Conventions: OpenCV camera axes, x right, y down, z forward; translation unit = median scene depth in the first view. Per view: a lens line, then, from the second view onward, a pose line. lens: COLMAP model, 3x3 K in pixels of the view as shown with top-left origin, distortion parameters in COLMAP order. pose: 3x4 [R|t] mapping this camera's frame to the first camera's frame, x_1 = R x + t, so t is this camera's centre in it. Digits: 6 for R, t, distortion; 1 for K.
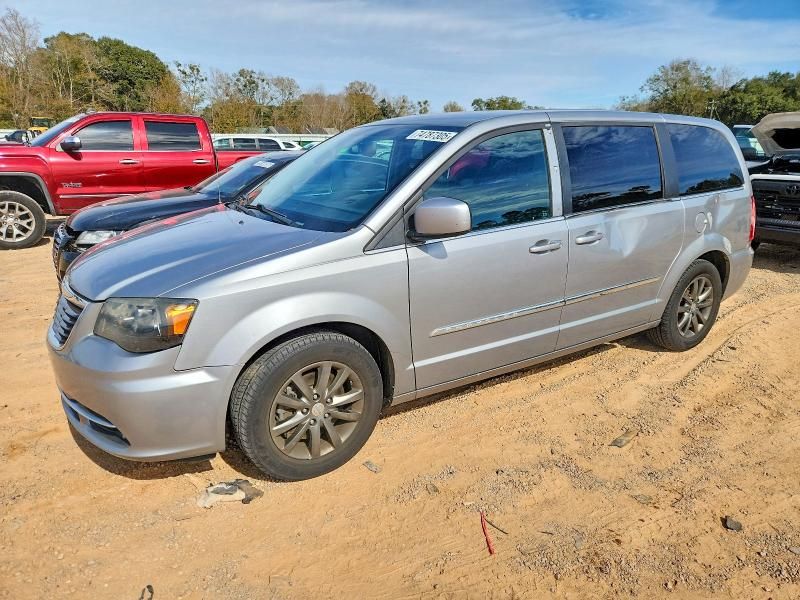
lens RADIAL K [[626.7, 0, 389.6], [0, 626.7, 299.4], [0, 0, 1]] dist [0.005548, 0.004815]
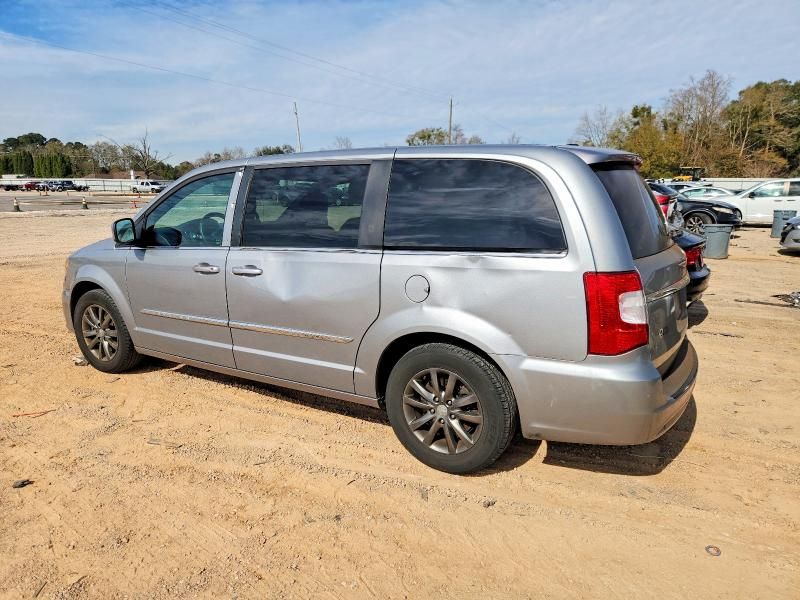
lens RADIAL K [[626.7, 0, 389.6], [0, 626.7, 299.4], [0, 0, 1]] dist [0.005548, 0.004815]
pose [[0.342892, 0.163795, -0.924984, 1.226170], [-0.233689, 0.968599, 0.084890, -0.174209], [0.909843, 0.187051, 0.370402, 0.740861]]
